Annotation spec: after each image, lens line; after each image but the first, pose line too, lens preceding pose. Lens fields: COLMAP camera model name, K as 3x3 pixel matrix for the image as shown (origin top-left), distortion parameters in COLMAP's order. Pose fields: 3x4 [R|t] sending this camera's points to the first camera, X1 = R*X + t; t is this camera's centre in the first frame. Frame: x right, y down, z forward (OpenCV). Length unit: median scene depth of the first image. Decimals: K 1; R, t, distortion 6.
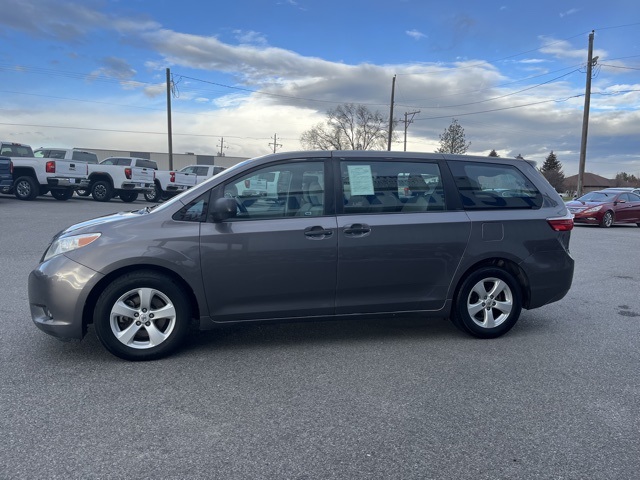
lens RADIAL K [[483.1, 0, 329.4], [0, 483.1, 249.5], [0, 0, 1]] dist [0.073339, -0.102190]
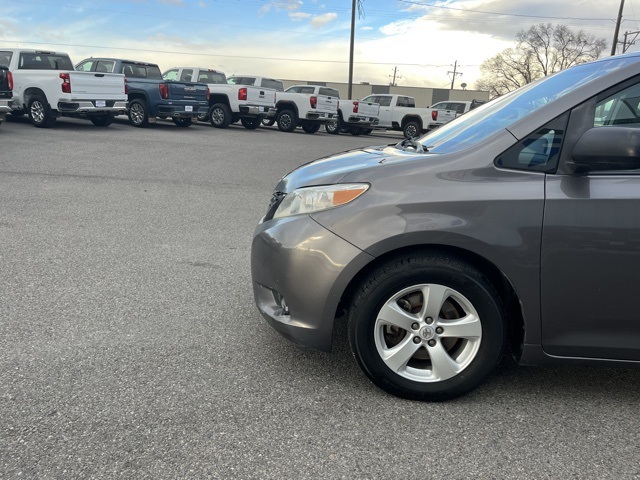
lens RADIAL K [[483.1, 0, 308.7], [0, 483.1, 235.4], [0, 0, 1]] dist [0.073339, -0.102190]
pose [[0.939761, 0.099642, -0.326986, -0.255409], [-0.065317, 0.991291, 0.114352, -0.026564], [0.335533, -0.086106, 0.938085, 0.313185]]
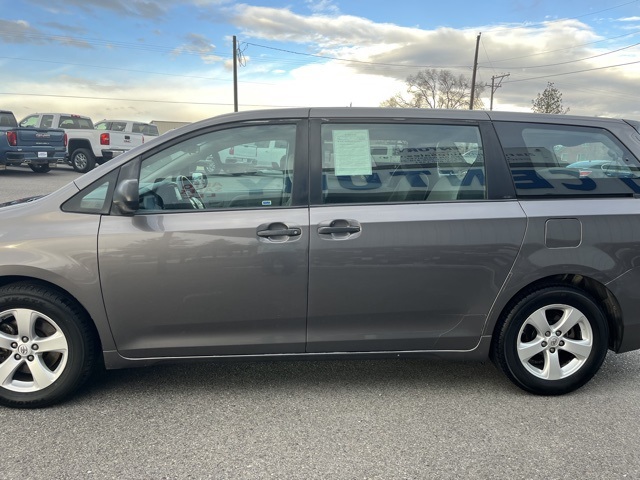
lens RADIAL K [[483.1, 0, 313.7], [0, 483.1, 240.1], [0, 0, 1]] dist [0.073339, -0.102190]
pose [[0.984526, 0.027597, -0.173053, 0.115851], [-0.020984, 0.998982, 0.039926, -0.043028], [0.173979, -0.035677, 0.984103, 0.290606]]
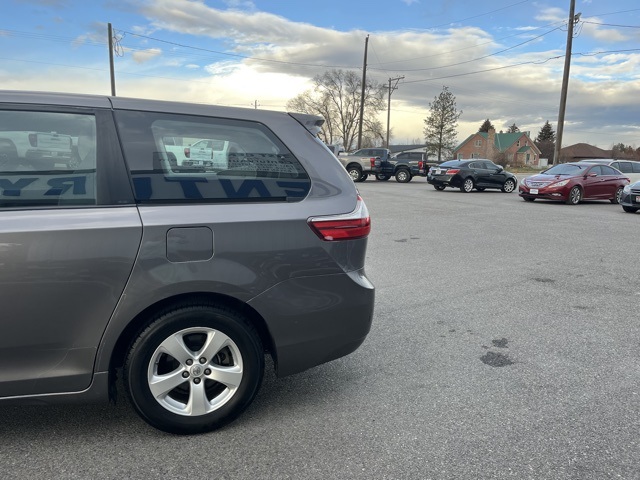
lens RADIAL K [[483.1, 0, 317.9], [0, 483.1, 239.4], [0, 0, 1]] dist [0.073339, -0.102190]
pose [[0.999967, 0.006497, -0.004866, 0.442881], [-0.006295, 0.999163, 0.040429, -0.060143], [0.005125, -0.040397, 0.999171, 0.428822]]
